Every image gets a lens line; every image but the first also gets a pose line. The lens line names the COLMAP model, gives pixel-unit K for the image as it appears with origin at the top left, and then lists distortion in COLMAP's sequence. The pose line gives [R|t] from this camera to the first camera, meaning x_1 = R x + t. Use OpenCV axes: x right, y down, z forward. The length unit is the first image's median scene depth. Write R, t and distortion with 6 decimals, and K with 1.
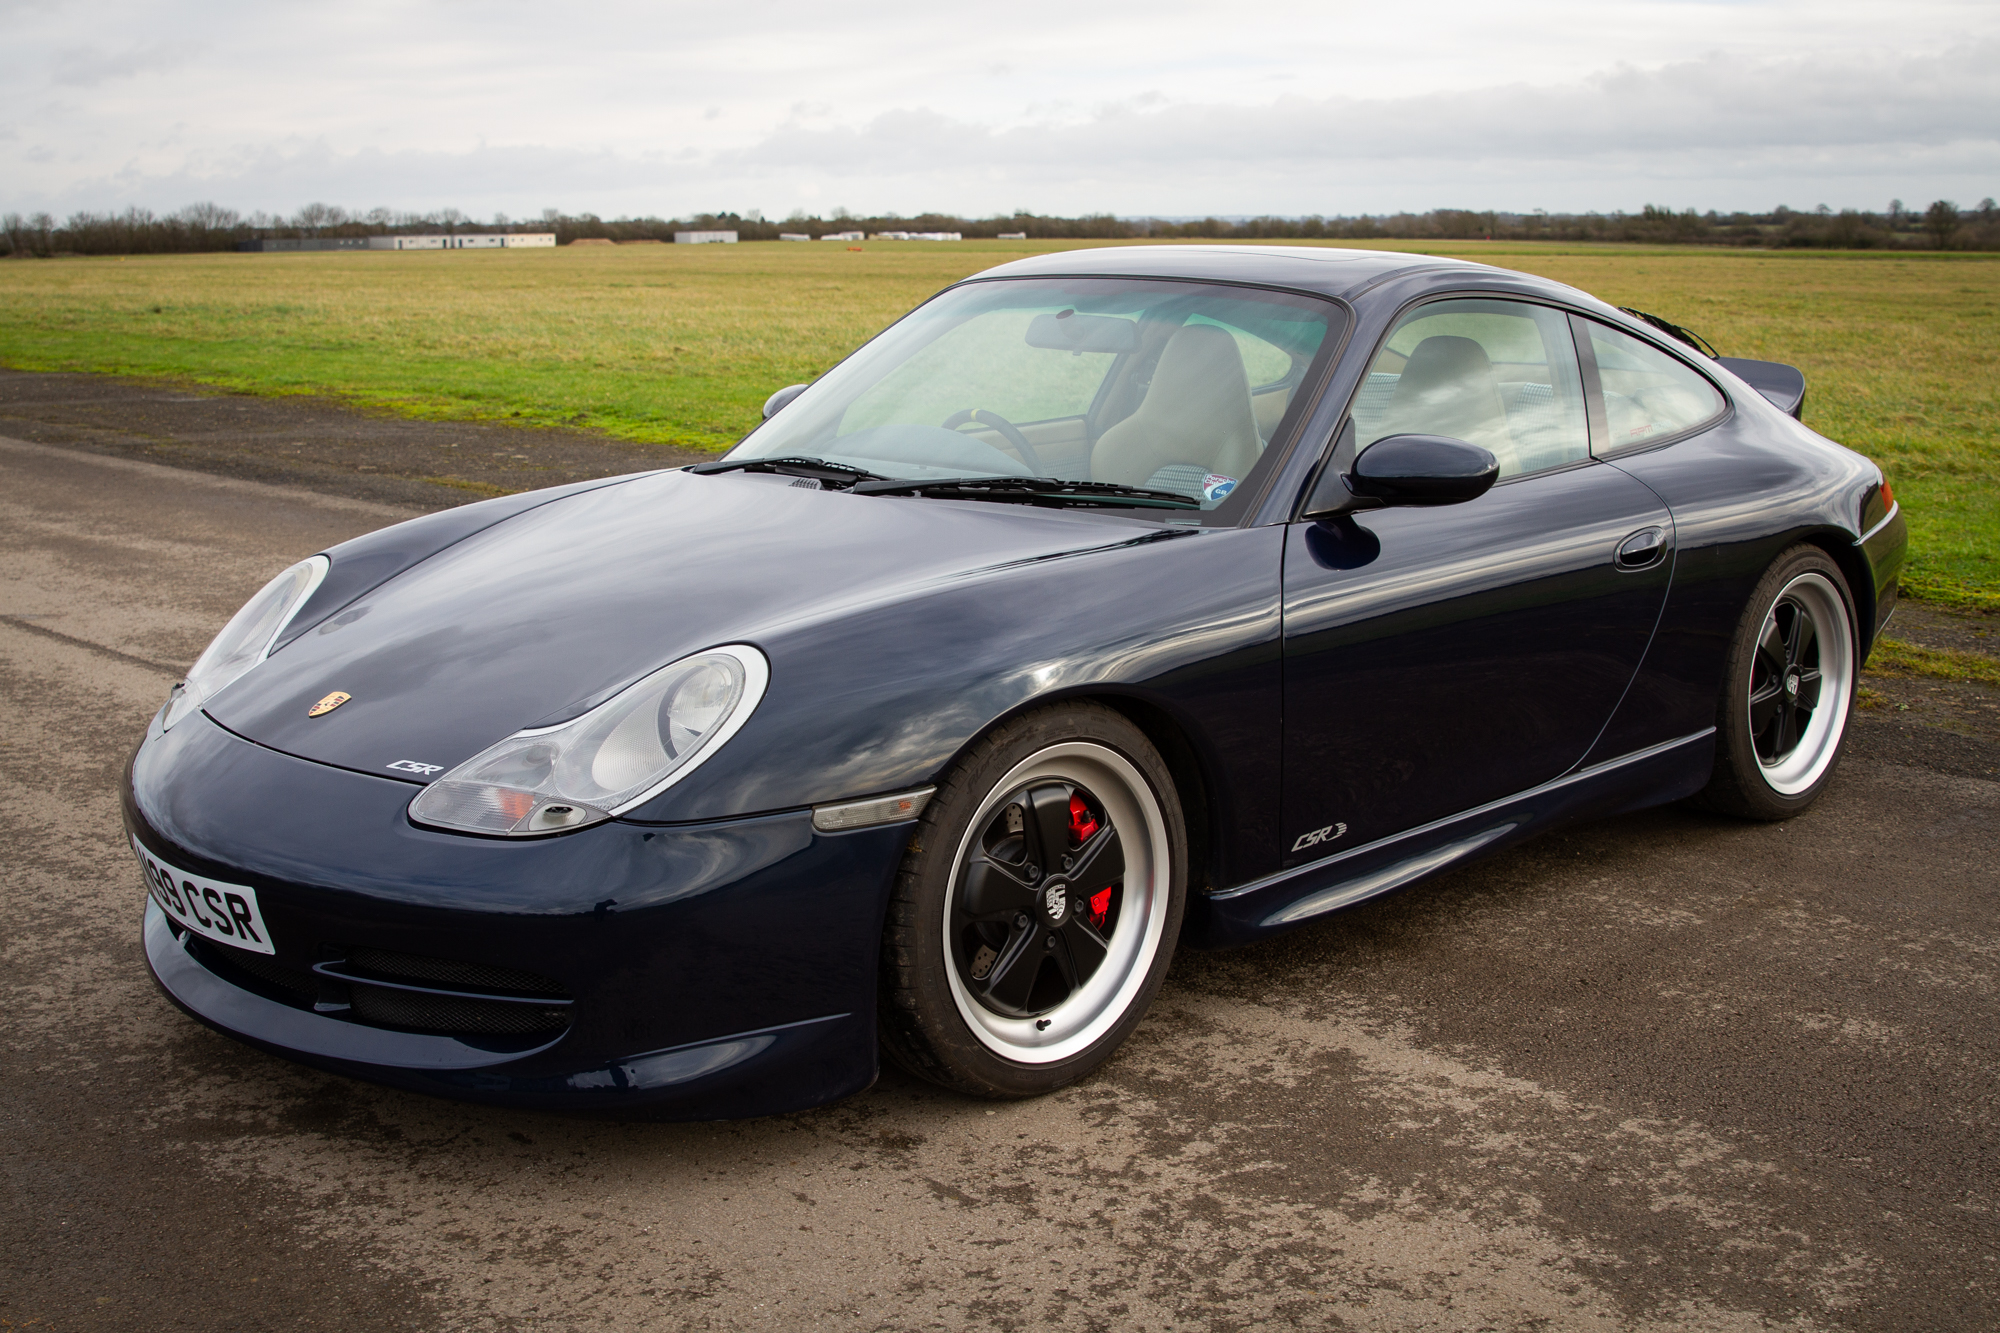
lens RADIAL K [[2286.5, 0, 990.4], [0, 2286.5, 661.8], [0, 0, 1]] dist [-0.085974, 0.000000]
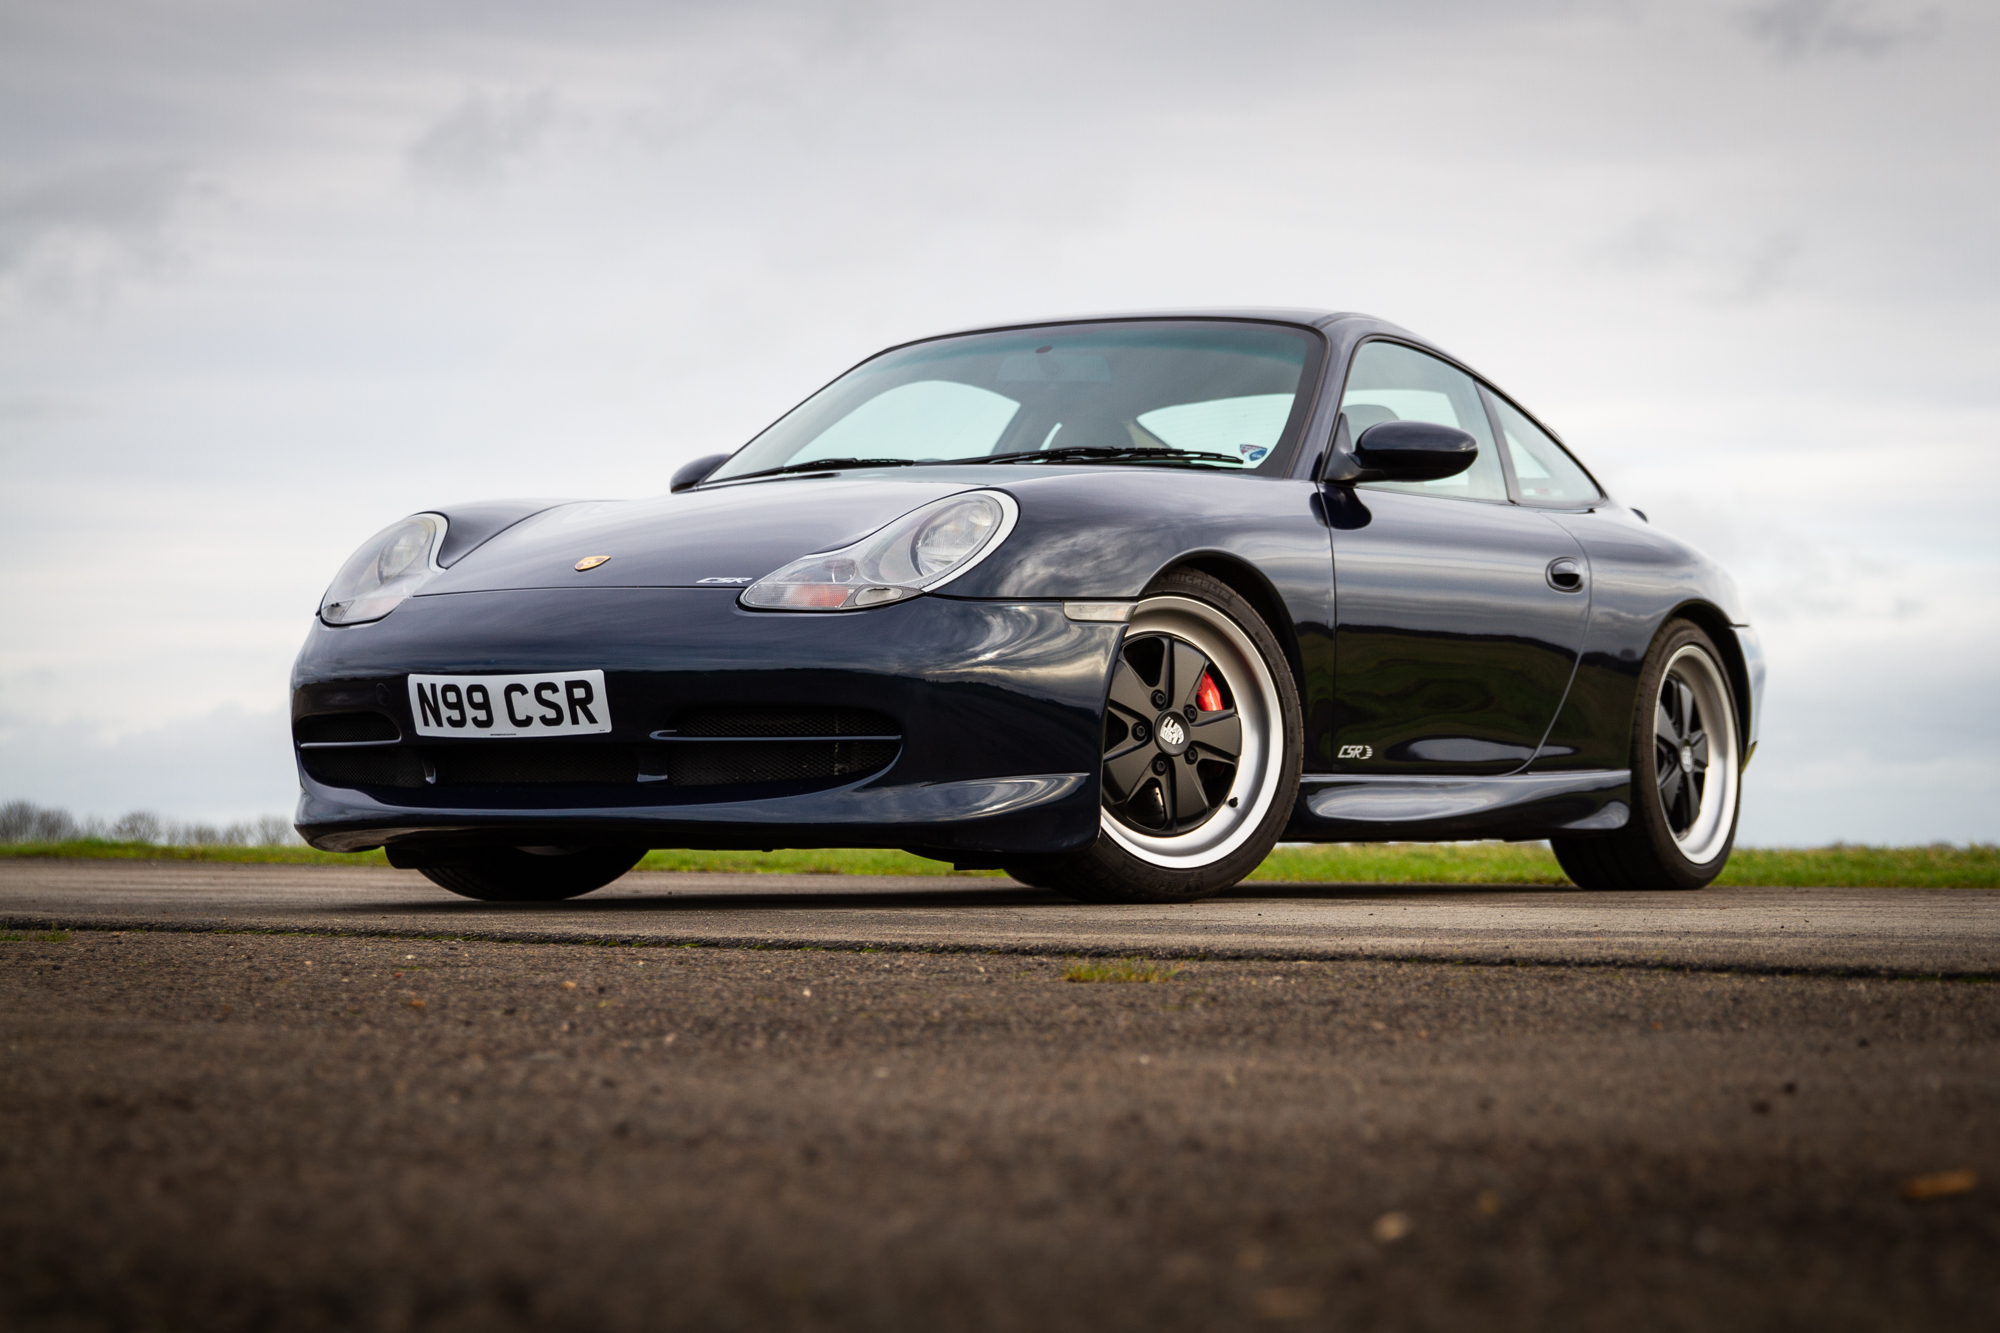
lens RADIAL K [[4543.8, 0, 1019.3], [0, 4543.8, 653.4], [0, 0, 1]] dist [0.005955, 0.000000]
pose [[0.960486, 0.017549, 0.277775, -0.642722], [0.049343, 0.971465, -0.231994, 0.542660], [-0.273920, 0.236533, 0.932212, -1.070356]]
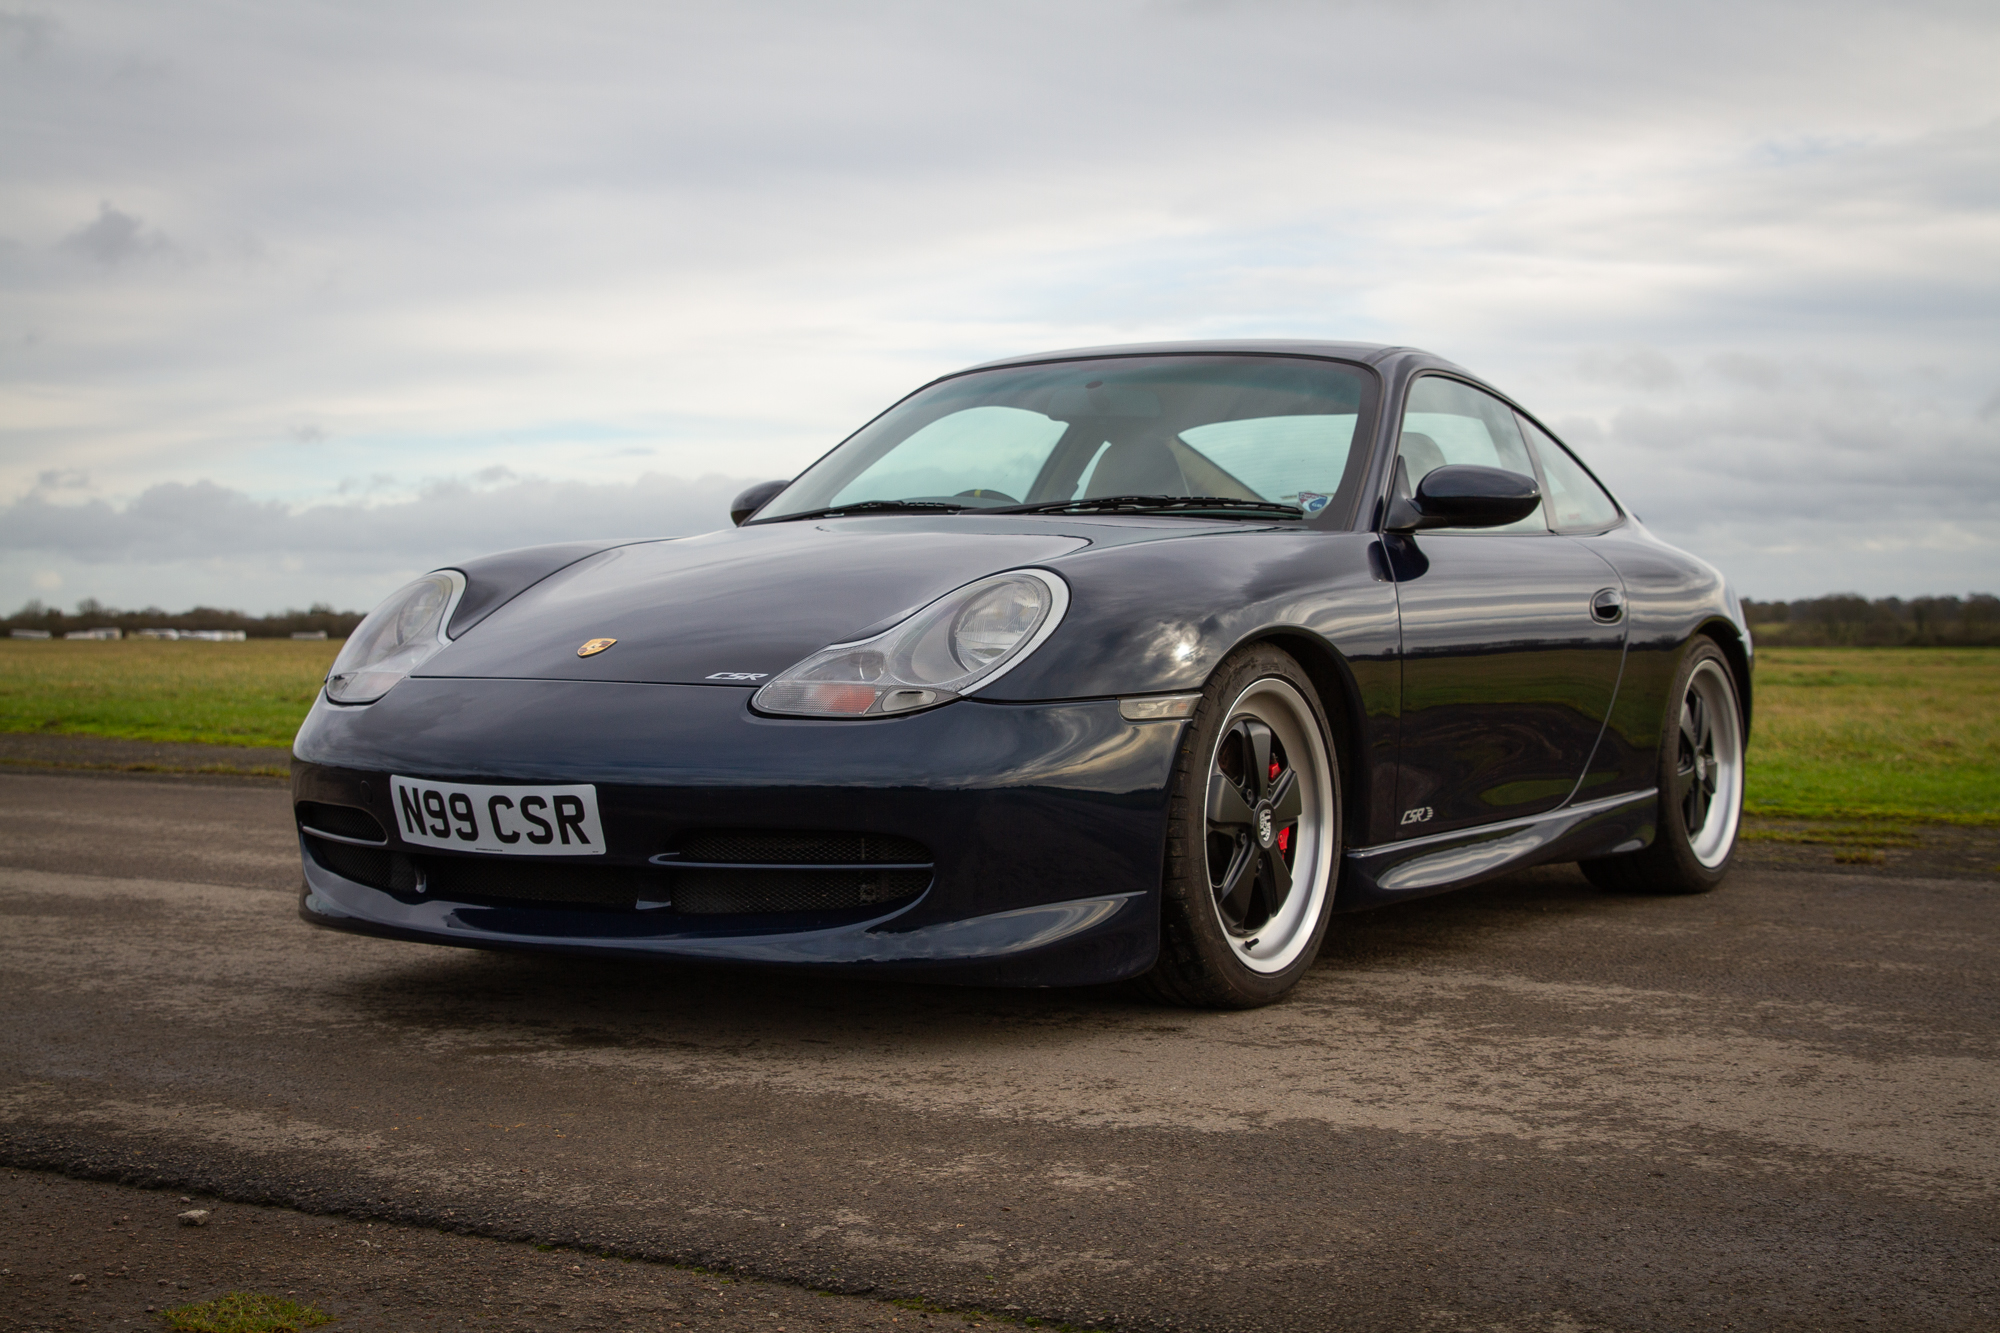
lens RADIAL K [[2819.6, 0, 985.2], [0, 2819.6, 671.4], [0, 0, 1]] dist [-0.064496, 0.000000]
pose [[0.967922, 0.003929, 0.251222, -0.393597], [0.040292, 0.984510, -0.170635, 0.229063], [-0.248001, 0.175284, 0.952770, -0.245642]]
